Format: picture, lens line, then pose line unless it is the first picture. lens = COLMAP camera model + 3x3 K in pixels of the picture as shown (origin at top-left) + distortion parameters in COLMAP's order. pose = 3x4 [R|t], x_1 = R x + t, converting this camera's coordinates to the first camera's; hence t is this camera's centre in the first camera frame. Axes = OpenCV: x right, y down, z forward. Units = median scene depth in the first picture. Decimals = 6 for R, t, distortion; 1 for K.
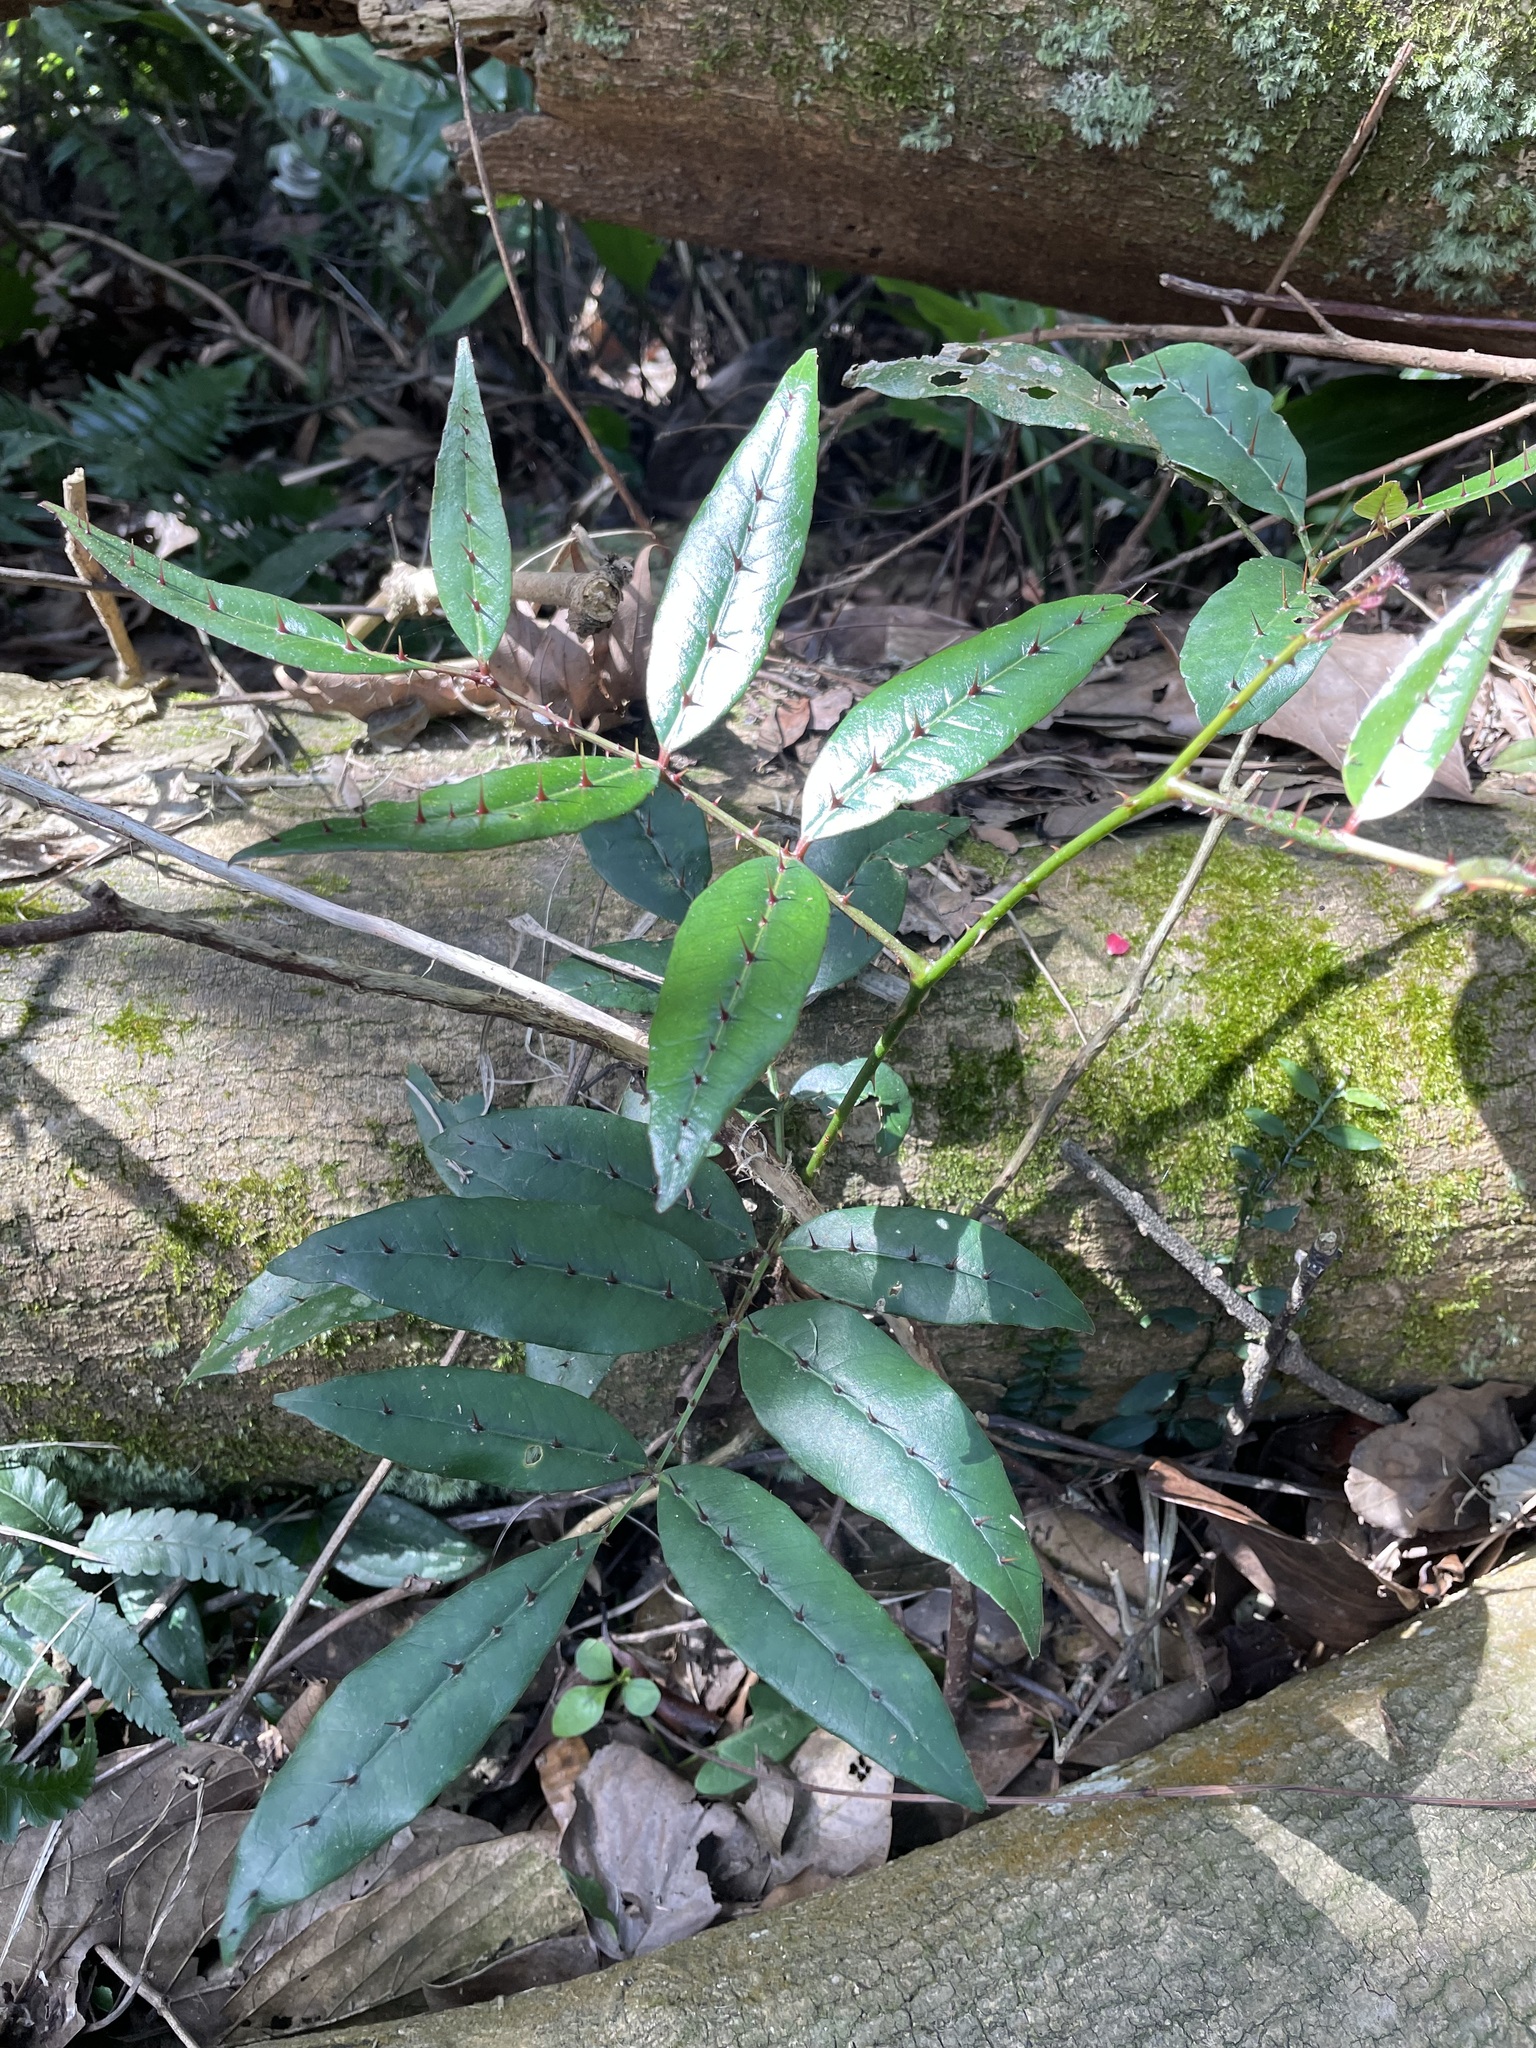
lens RADIAL K [[1600.3, 0, 770.6], [0, 1600.3, 987.3], [0, 0, 1]] dist [0.042542, -0.101117]
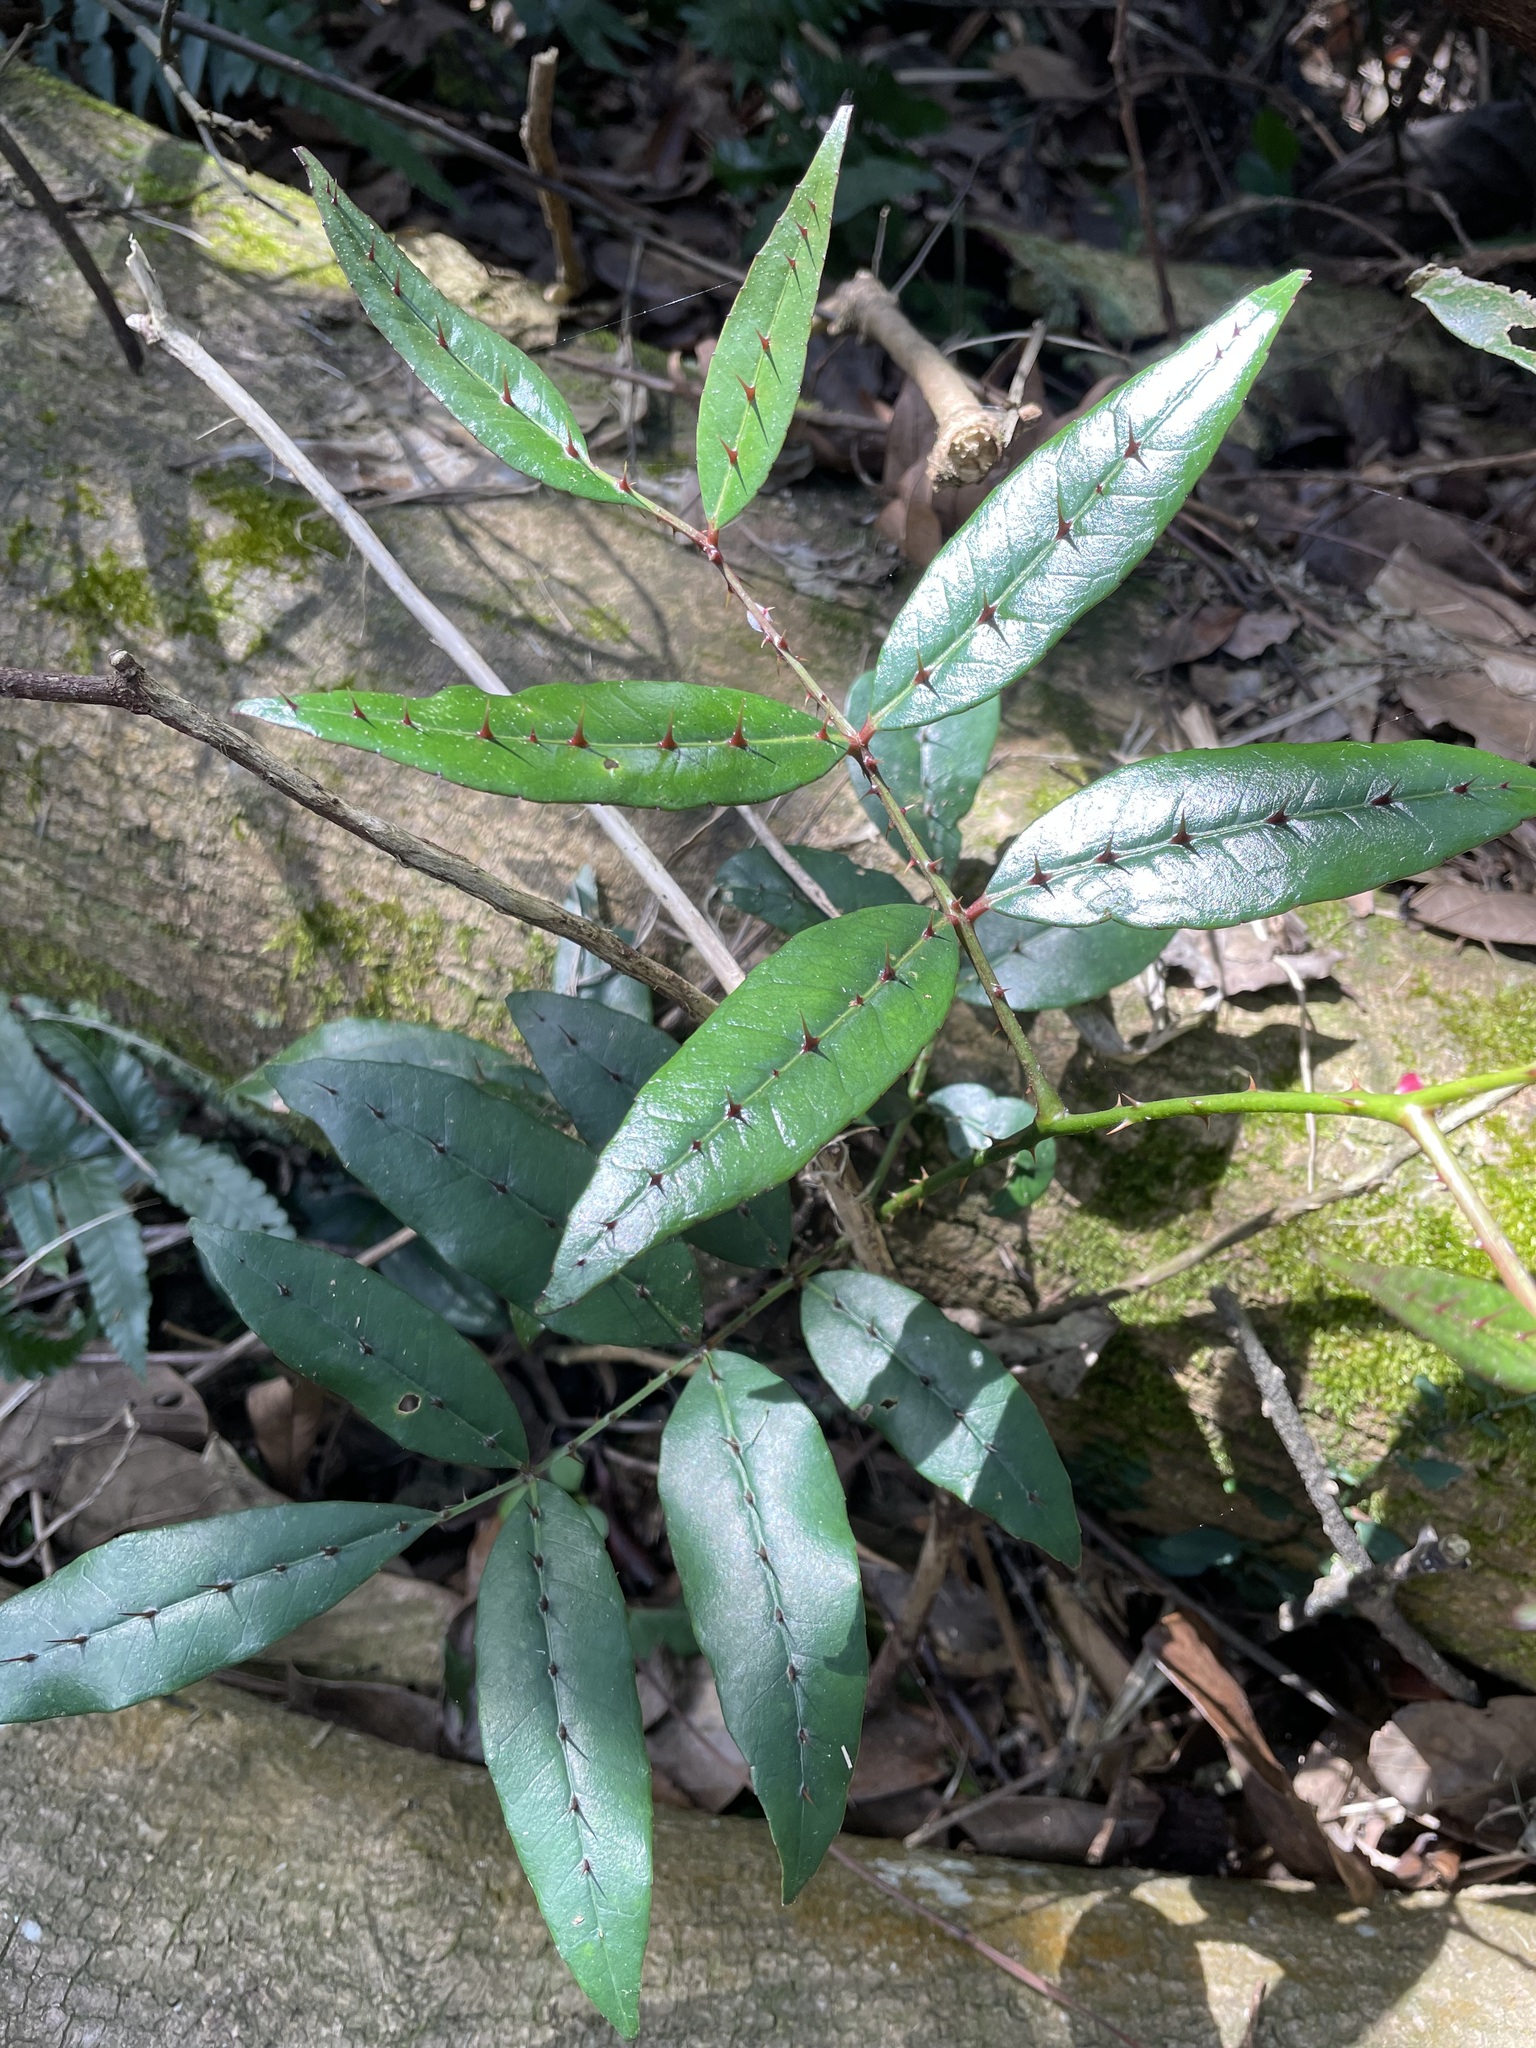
lens RADIAL K [[1600.3, 0, 770.6], [0, 1600.3, 987.3], [0, 0, 1]] dist [0.042542, -0.101117]
pose [[0.877895, 0.437001, -0.195783, 0.072268], [-0.388026, 0.888786, 0.243916, -0.147624], [0.280601, -0.138164, 0.949828, 0.159494]]
